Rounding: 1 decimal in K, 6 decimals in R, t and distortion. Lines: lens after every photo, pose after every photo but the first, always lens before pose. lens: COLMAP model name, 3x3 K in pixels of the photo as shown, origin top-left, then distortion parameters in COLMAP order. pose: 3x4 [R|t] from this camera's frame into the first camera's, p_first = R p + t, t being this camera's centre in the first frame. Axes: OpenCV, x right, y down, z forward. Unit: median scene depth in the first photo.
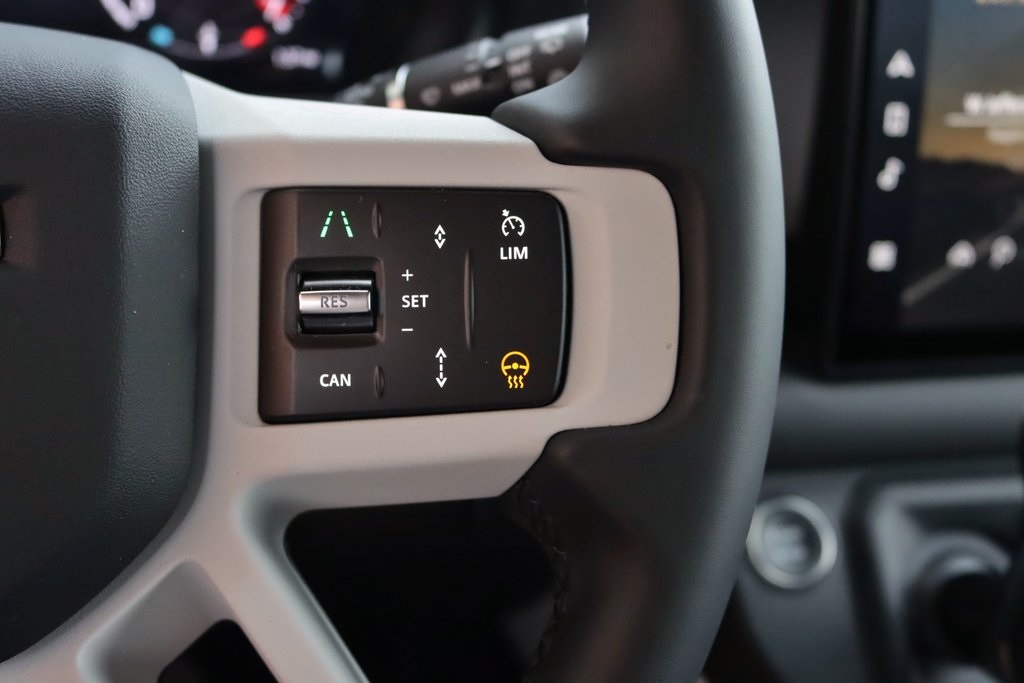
lens RADIAL K [[1413.9, 0, 513.5], [0, 1413.9, 342.7], [0, 0, 1]] dist [0.056846, 0.000000]
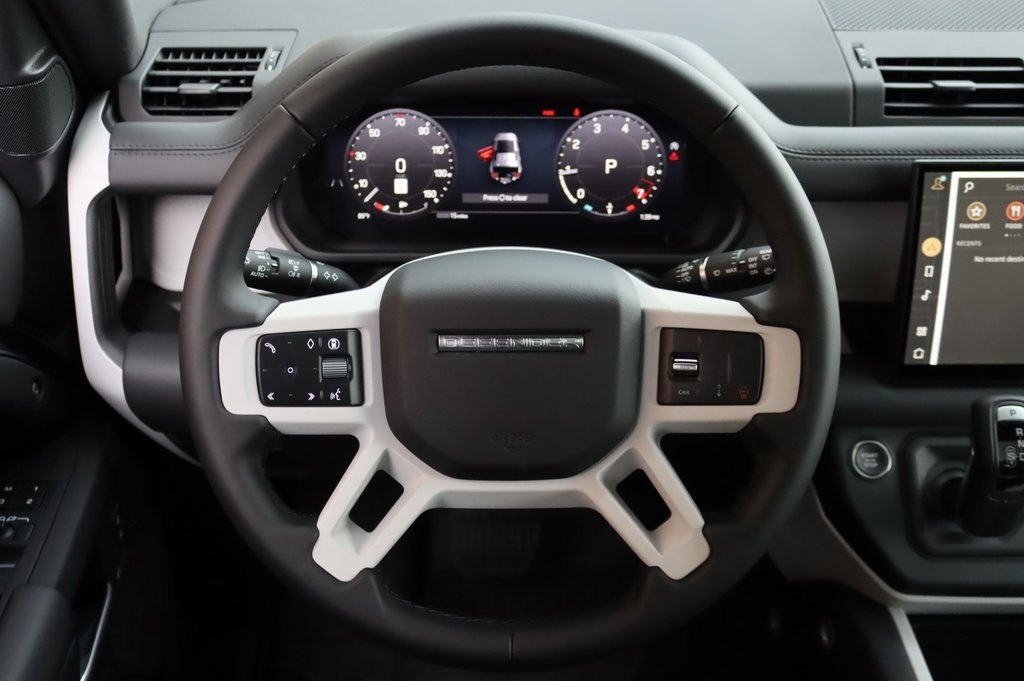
lens RADIAL K [[1181.2, 0, 509.7], [0, 1181.2, 341.1], [0, 0, 1]] dist [0.003237, 0.000000]
pose [[0.977549, 0.044599, -0.205934, 0.026477], [-0.034982, 0.998131, 0.050107, -0.192501], [0.207784, -0.041778, 0.977282, -1.524808]]
